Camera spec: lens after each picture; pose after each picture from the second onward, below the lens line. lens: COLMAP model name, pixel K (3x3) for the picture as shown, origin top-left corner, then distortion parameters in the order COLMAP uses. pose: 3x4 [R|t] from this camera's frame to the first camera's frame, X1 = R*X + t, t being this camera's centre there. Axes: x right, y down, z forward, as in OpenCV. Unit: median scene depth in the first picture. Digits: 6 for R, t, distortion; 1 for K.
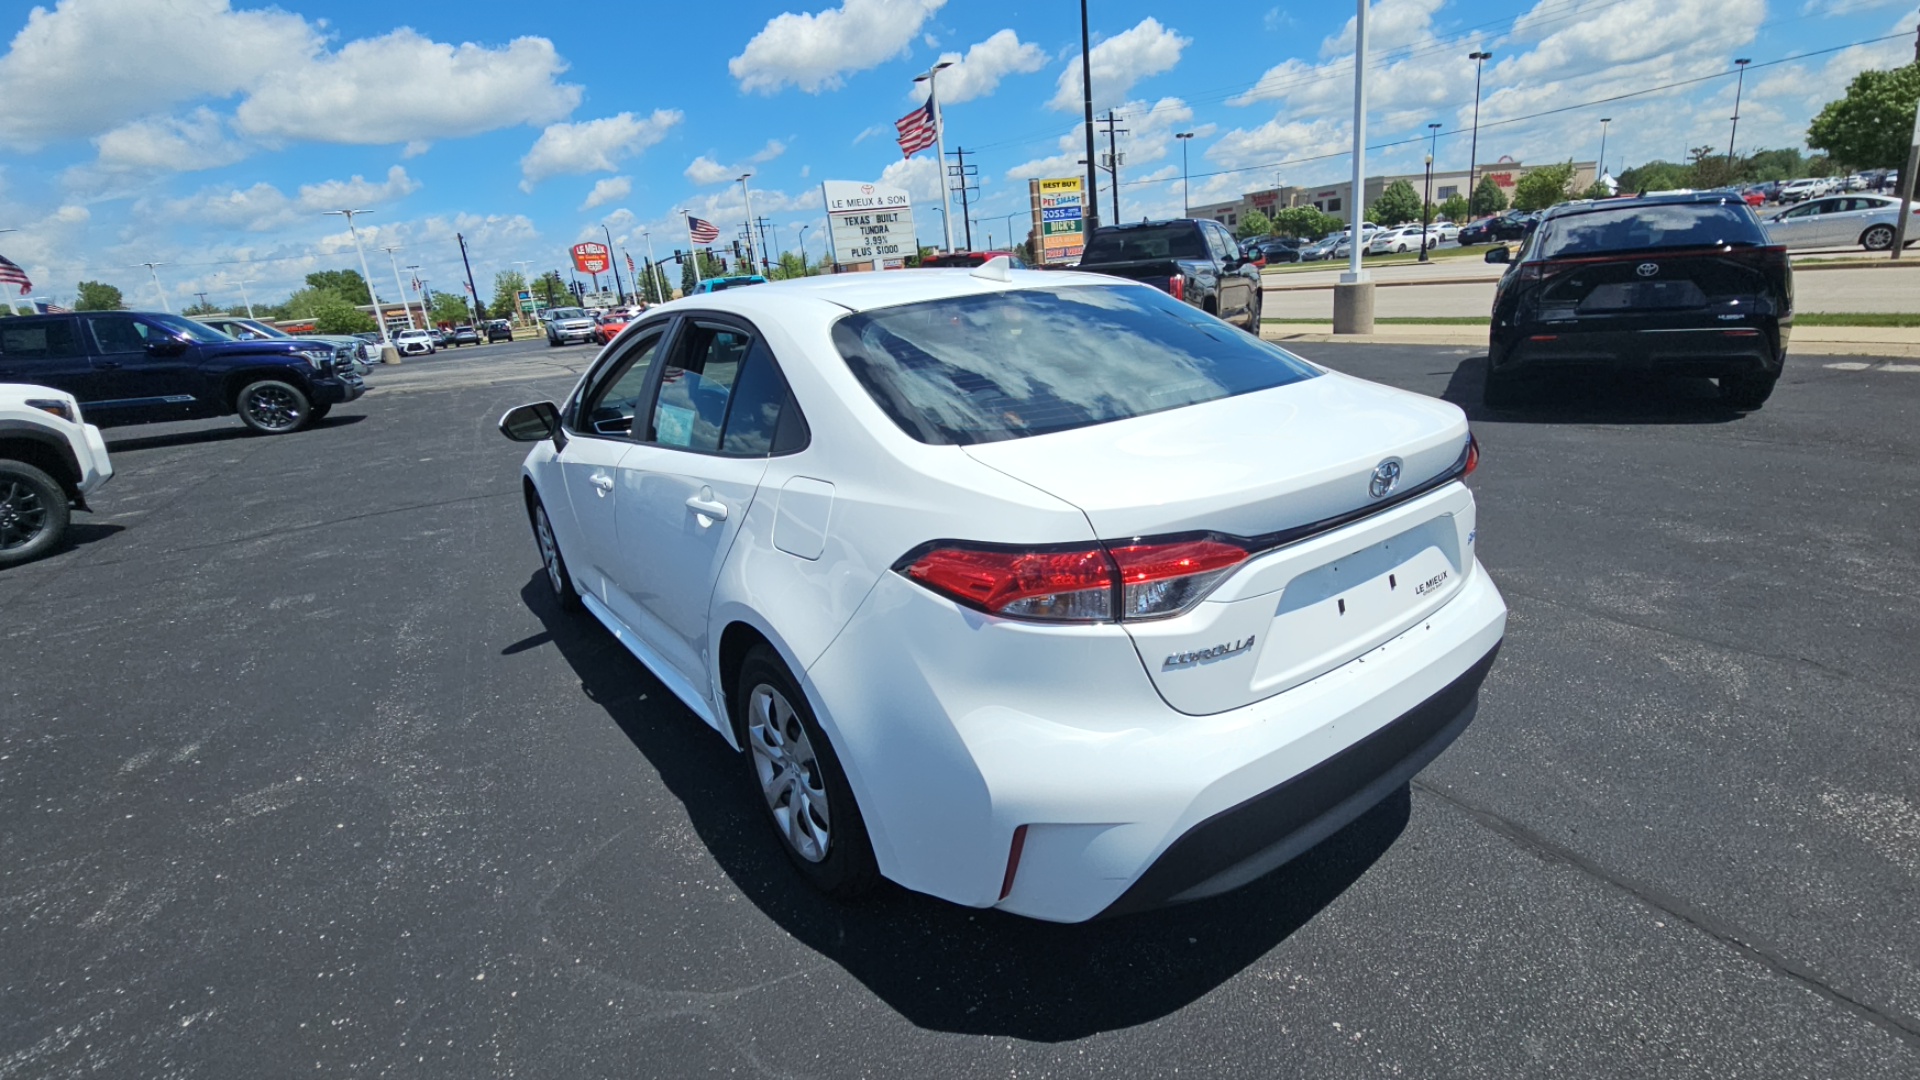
lens RADIAL K [[864.9, 0, 977.5], [0, 864.9, 542.7], [0, 0, 1]] dist [0.009476, -0.007358]
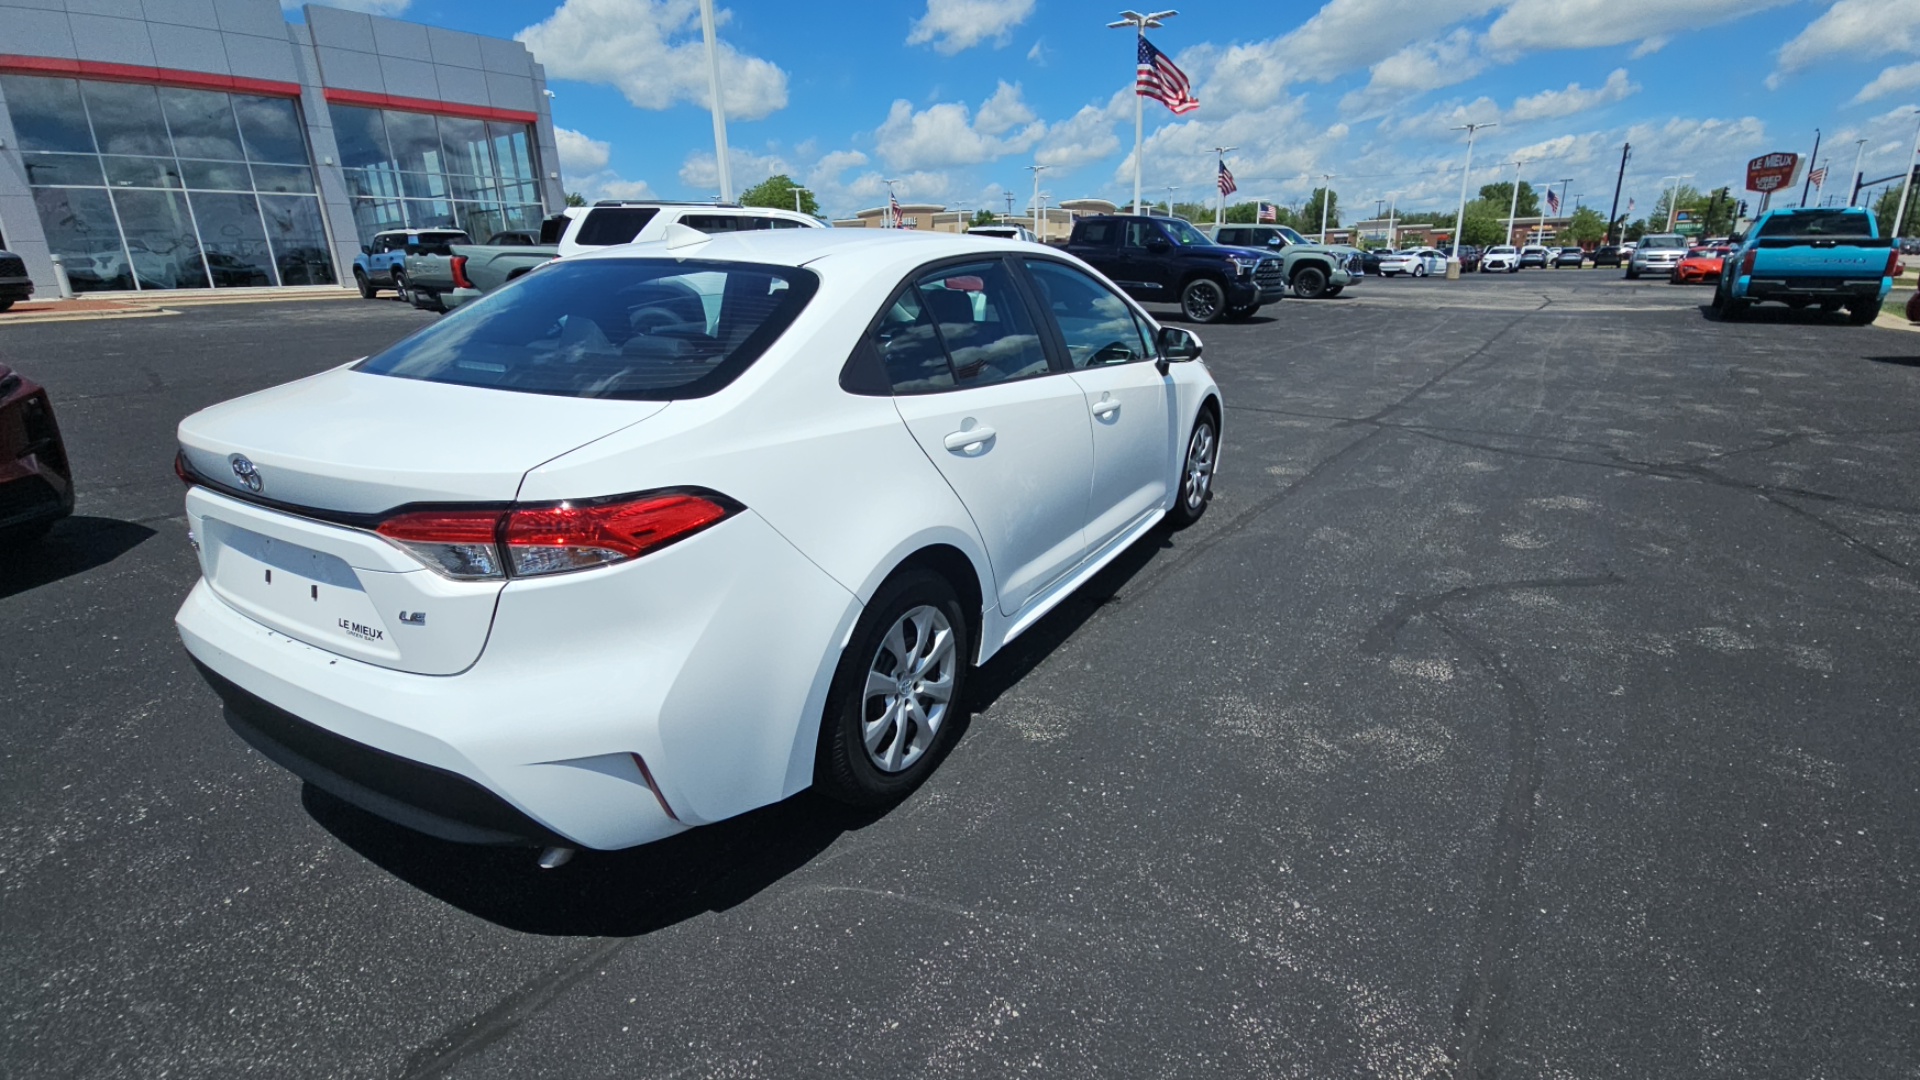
lens RADIAL K [[868.0, 0, 970.3], [0, 868.0, 542.0], [0, 0, 1]] dist [0.000956, -0.000761]
pose [[0.409972, 0.363499, -0.836535, 0.213336], [-0.288429, 0.921757, 0.259176, -0.064106], [0.865293, 0.135026, 0.482738, 0.156413]]
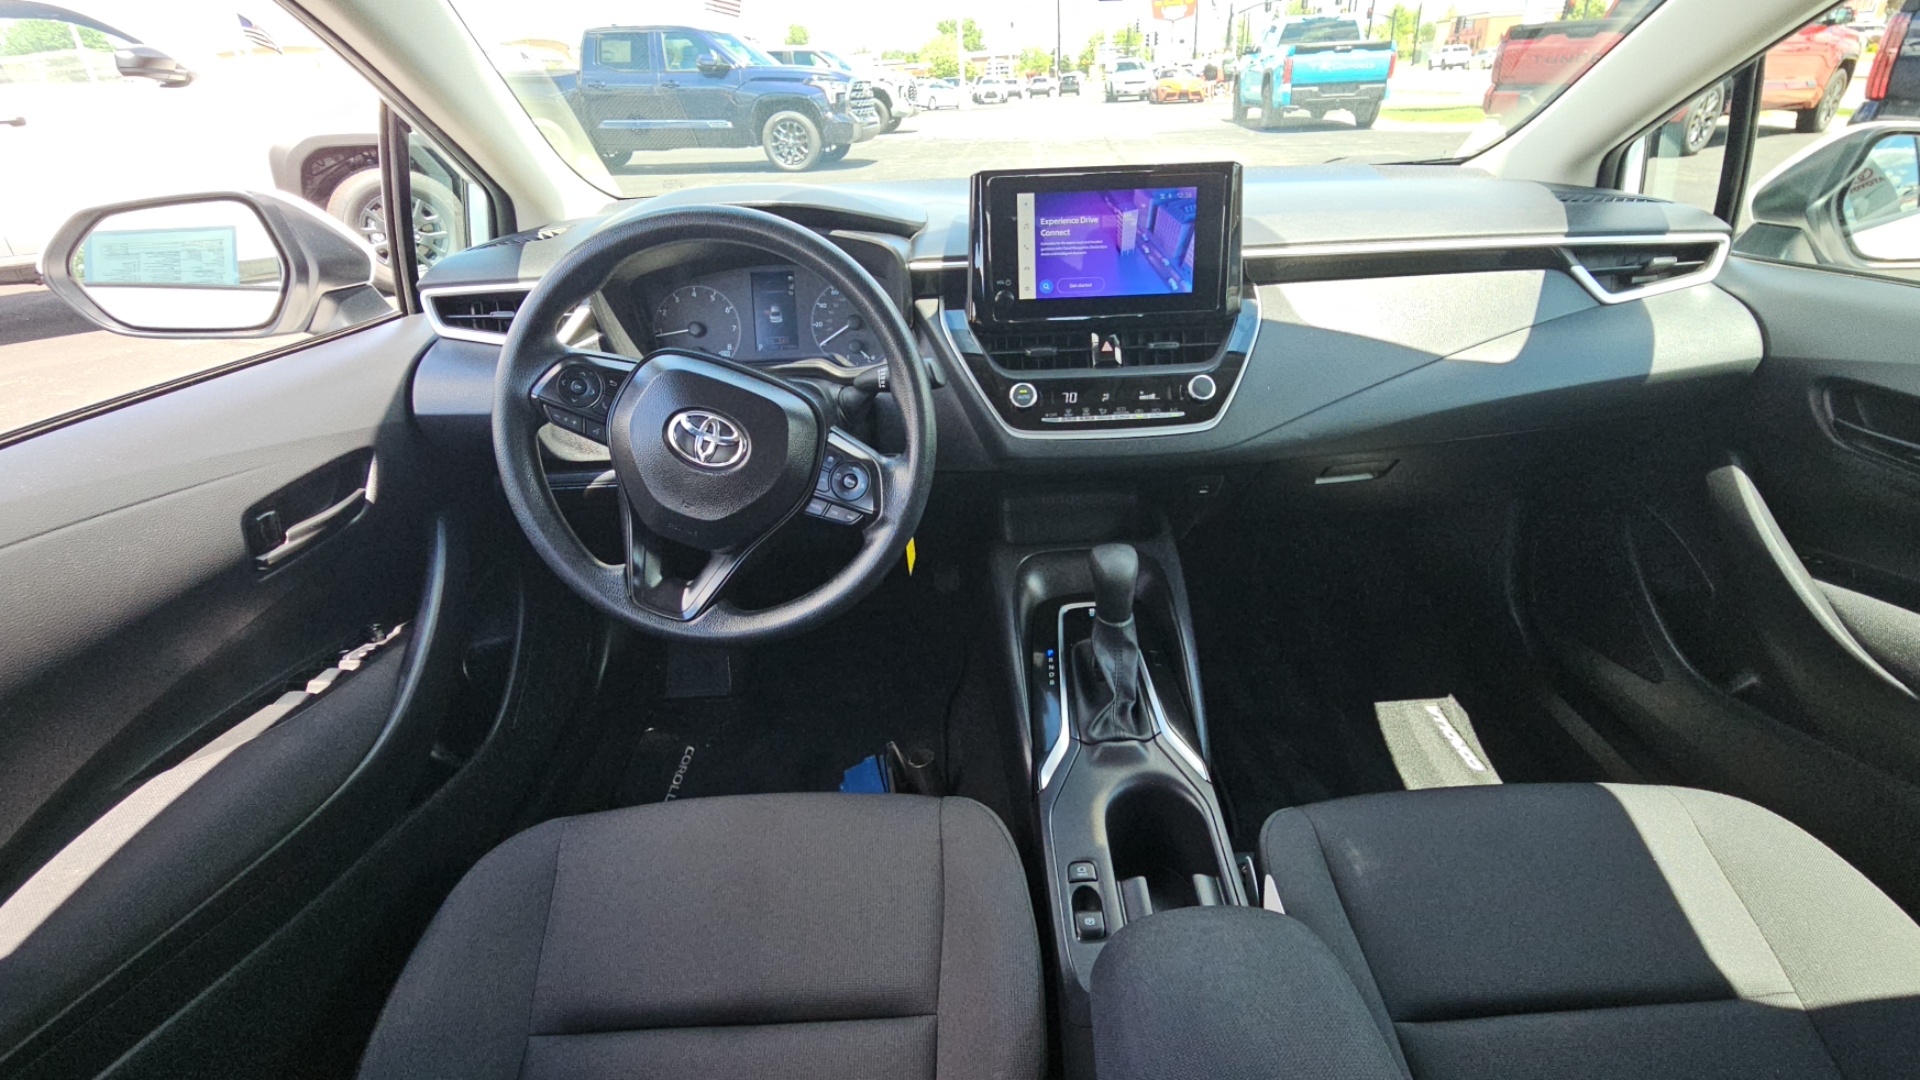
lens RADIAL K [[863.2, 0, 981.4], [0, 863.2, 541.1], [0, 0, 1]] dist [0.008893, -0.007083]
pose [[0.827466, 0.307262, -0.469990, -0.044522], [-0.190681, 0.941023, 0.279494, -0.046721], [0.528149, -0.141654, 0.837253, 0.236416]]
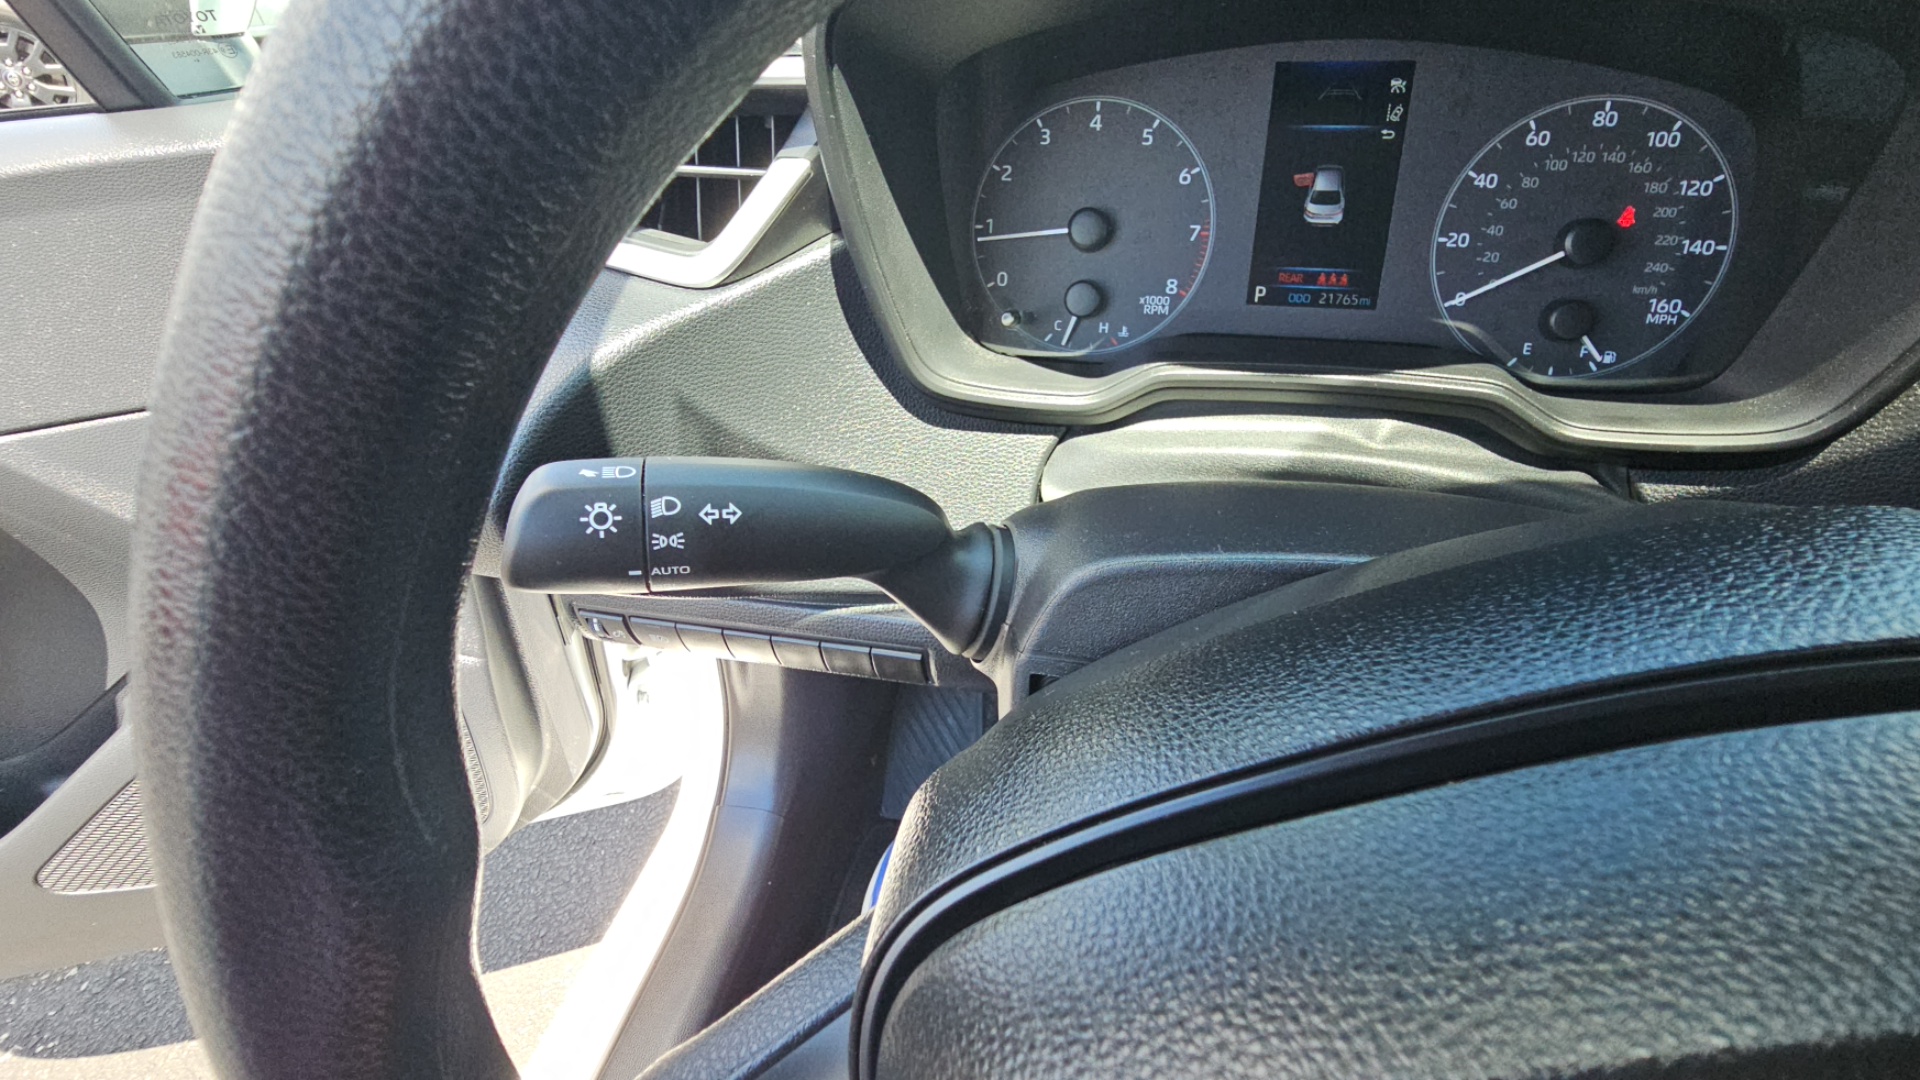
lens RADIAL K [[863.2, 0, 981.4], [0, 863.2, 541.1], [0, 0, 1]] dist [0.008893, -0.007083]
pose [[0.662331, 0.496720, -0.560880, -0.090349], [-0.226942, 0.846470, 0.481650, -0.042058], [0.714013, -0.191724, 0.673370, 0.267958]]
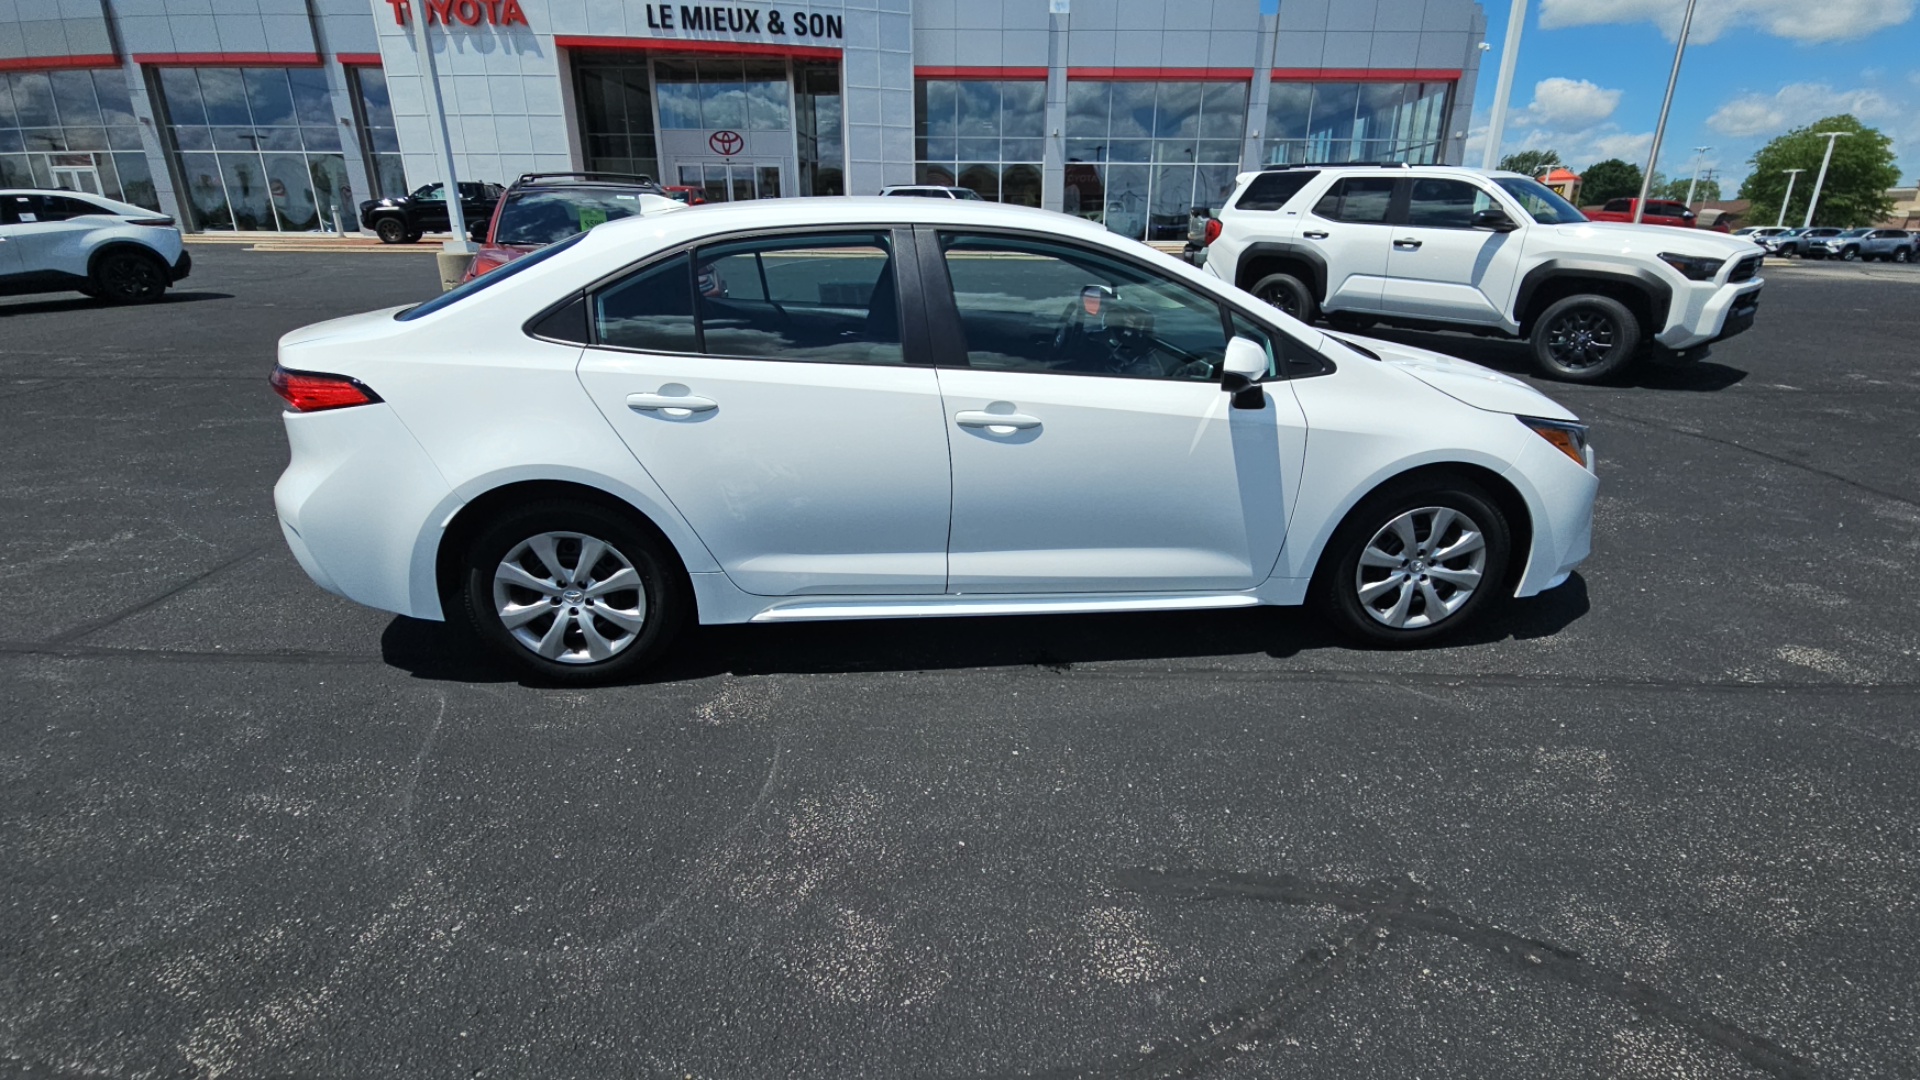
lens RADIAL K [[850.9, 0, 960.0], [0, 850.9, 540.0], [0, 0, 1]] dist [0.008326, -0.008734]
pose [[-0.516806, 0.377370, -0.768442, 0.173774], [-0.211202, 0.813661, 0.541617, -0.127928], [0.829642, 0.442207, -0.340804, 0.374857]]
